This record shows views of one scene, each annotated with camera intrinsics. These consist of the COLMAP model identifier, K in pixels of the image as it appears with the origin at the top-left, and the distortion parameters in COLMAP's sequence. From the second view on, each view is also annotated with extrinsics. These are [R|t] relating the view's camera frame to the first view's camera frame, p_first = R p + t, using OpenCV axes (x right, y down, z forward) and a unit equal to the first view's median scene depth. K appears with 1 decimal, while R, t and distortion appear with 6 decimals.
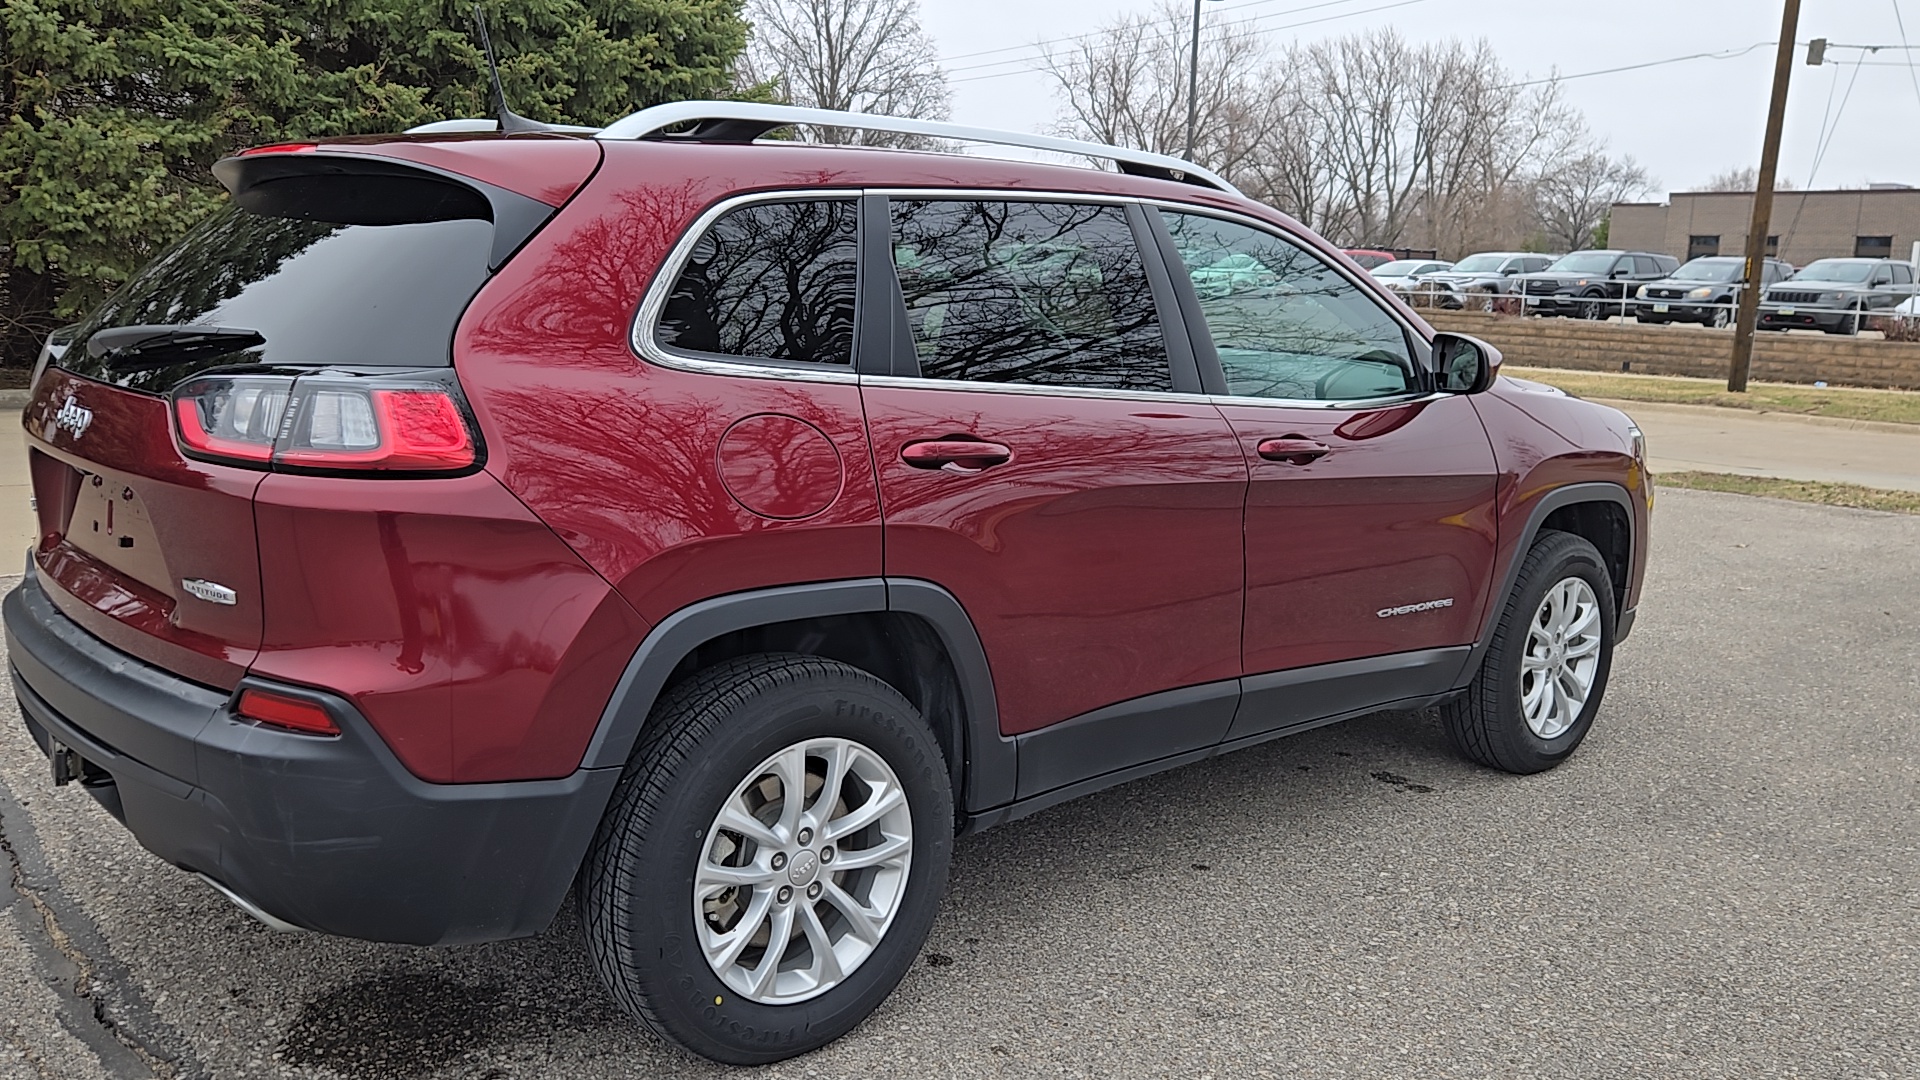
lens RADIAL K [[1622.8, 0, 969.7], [0, 1622.8, 536.2], [0, 0, 1]] dist [0.004592, 0.003607]
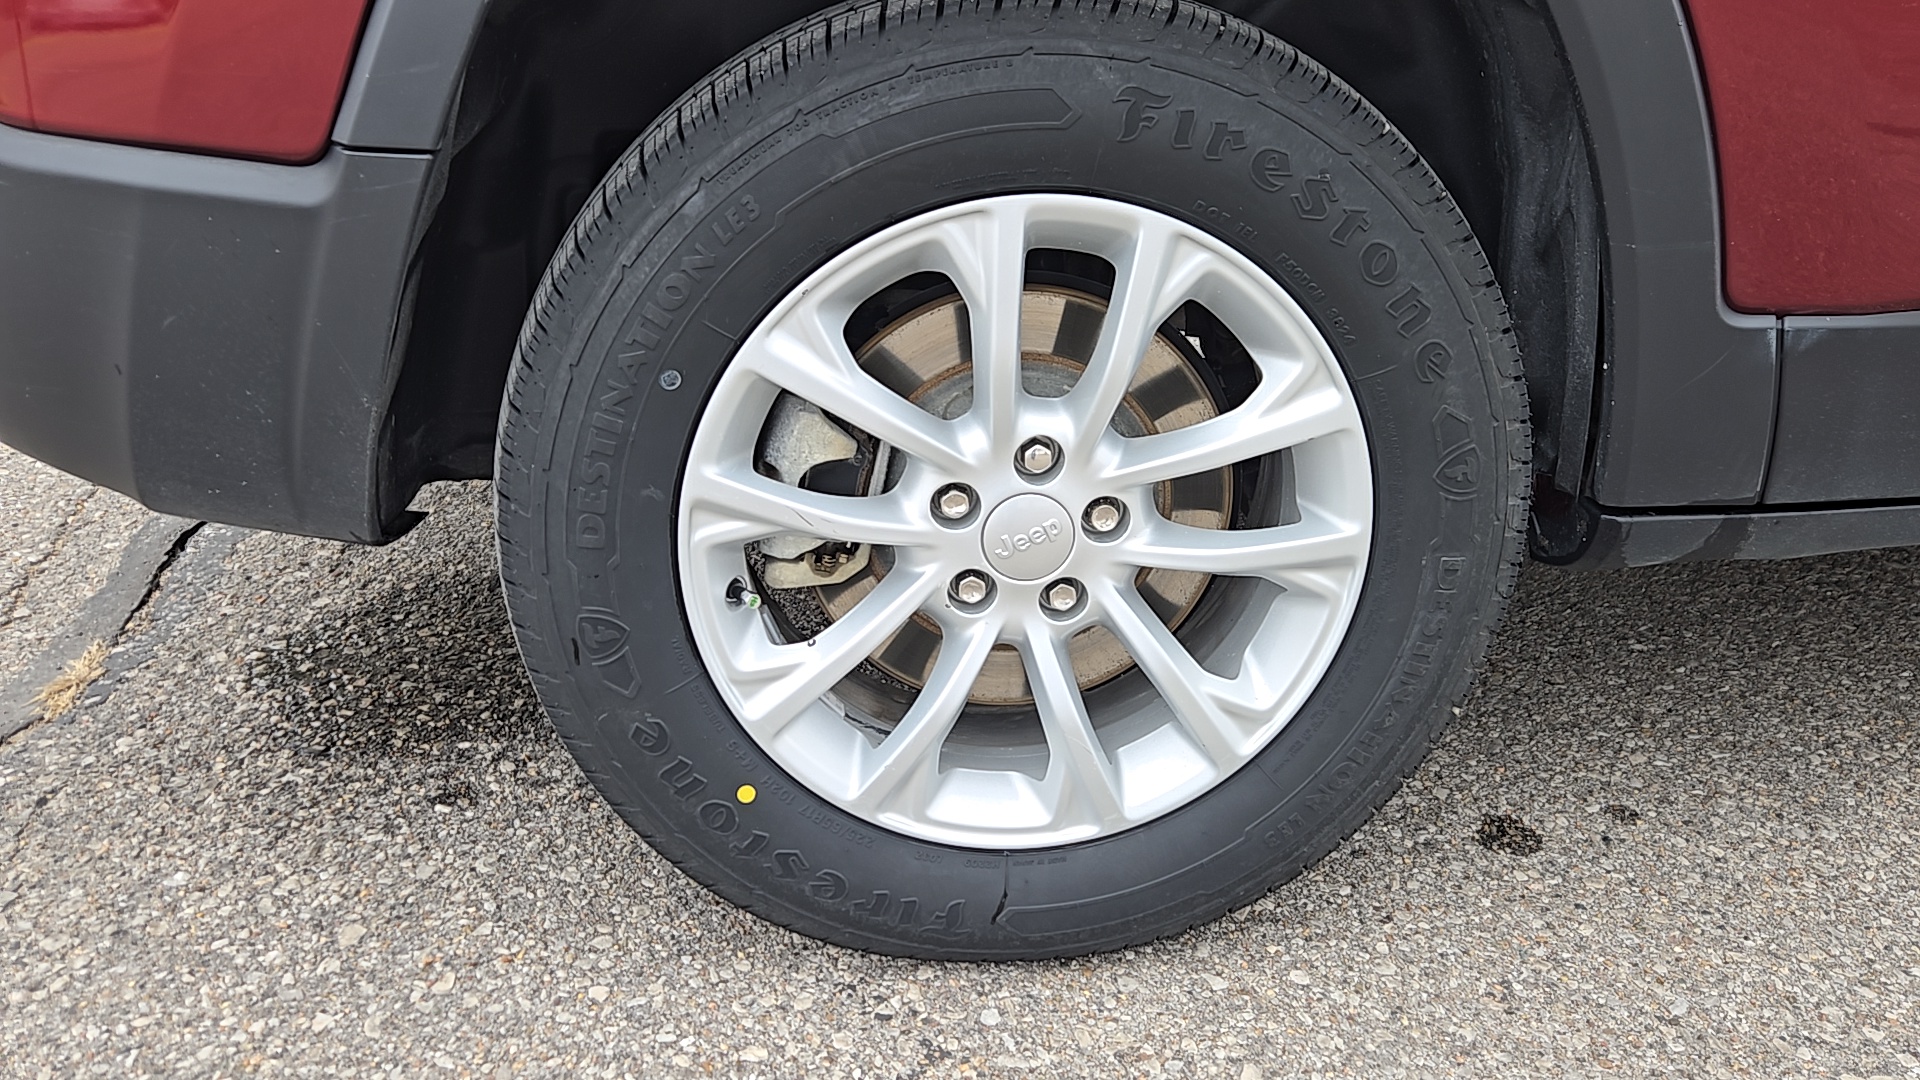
lens RADIAL K [[1622.8, 0, 951.0], [0, 1622.8, 558.3], [0, 0, 1]] dist [0.004592, 0.003607]
pose [[0.796174, 0.214547, -0.565754, 0.101789], [-0.090002, 0.966615, 0.239905, 0.112990], [0.598337, -0.140087, 0.788903, 0.655531]]
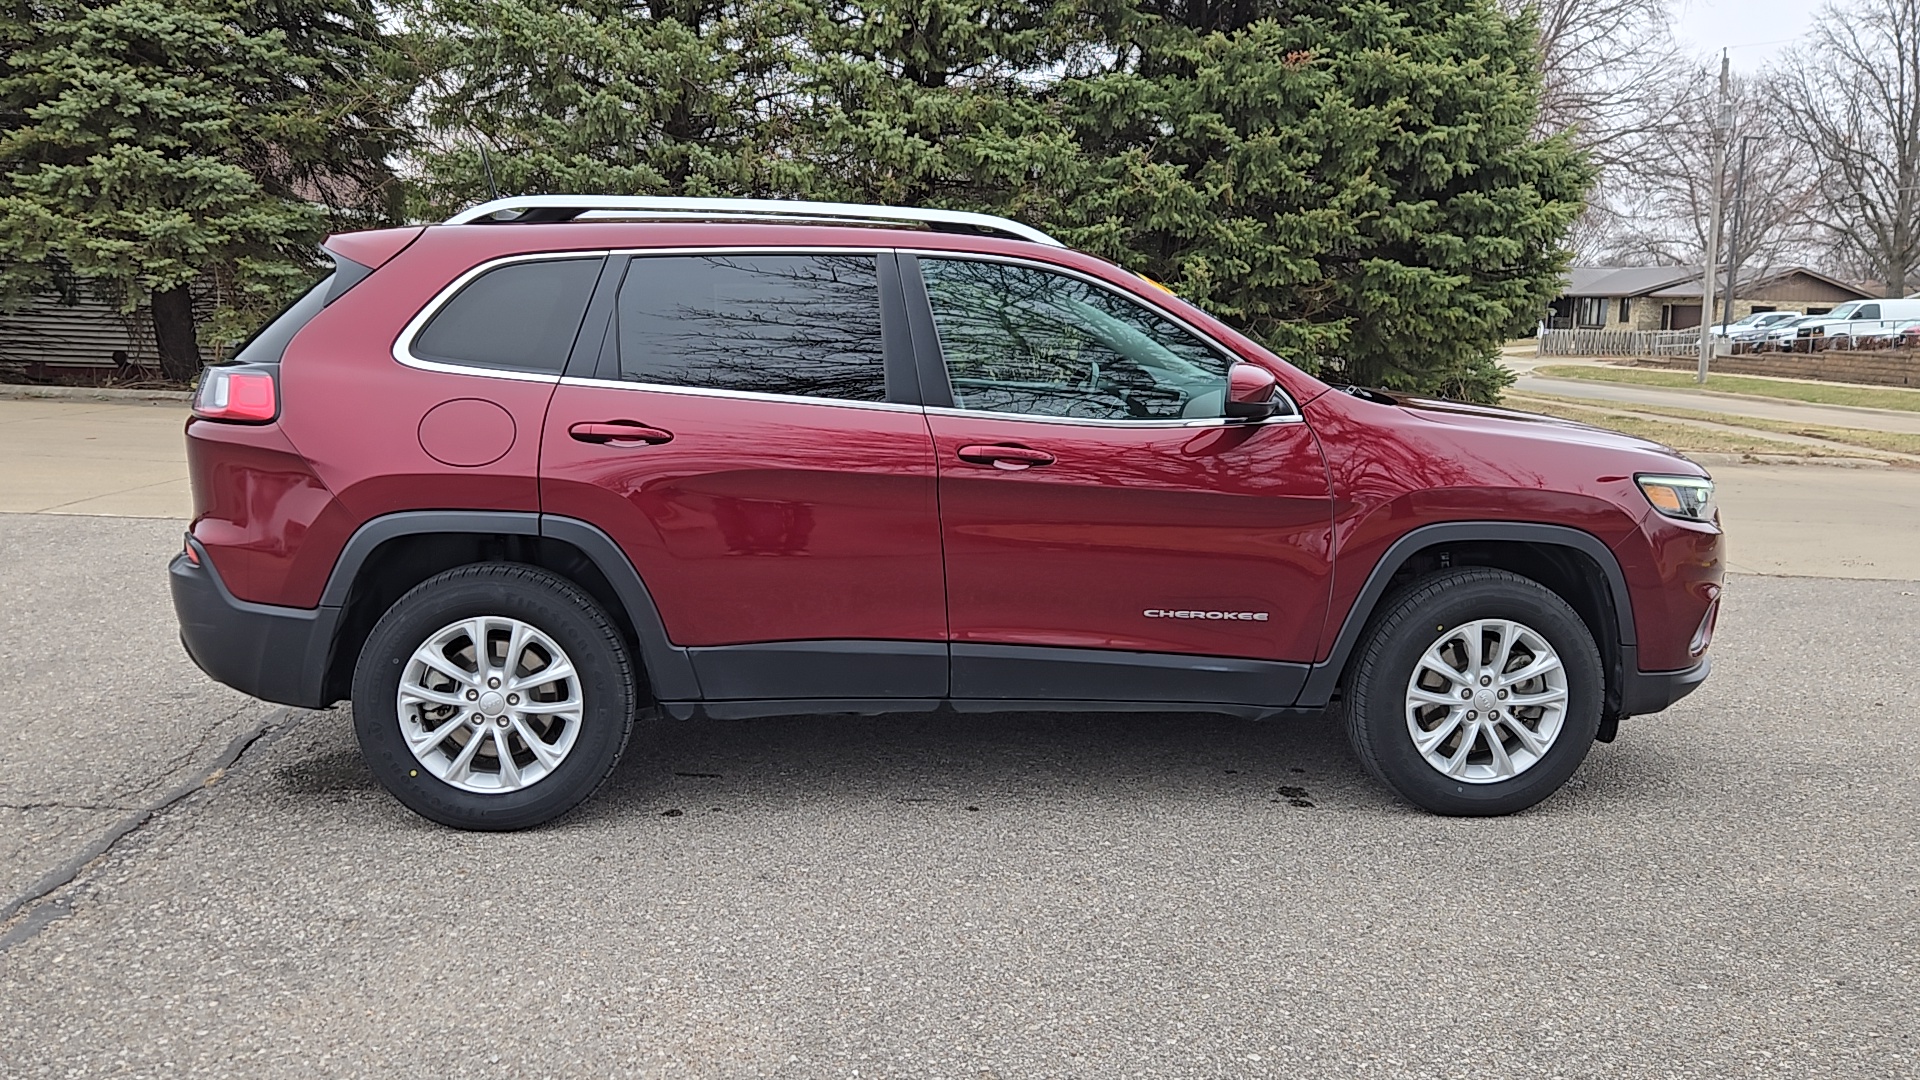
lens RADIAL K [[1622.8, 0, 951.5], [0, 1622.8, 524.8], [0, 0, 1]] dist [0.004592, 0.003607]
pose [[0.795244, 0.066956, -0.602581, 1.084966], [-0.092916, 0.995602, -0.011998, 0.018006], [0.599127, 0.065531, 0.797968, 0.048028]]
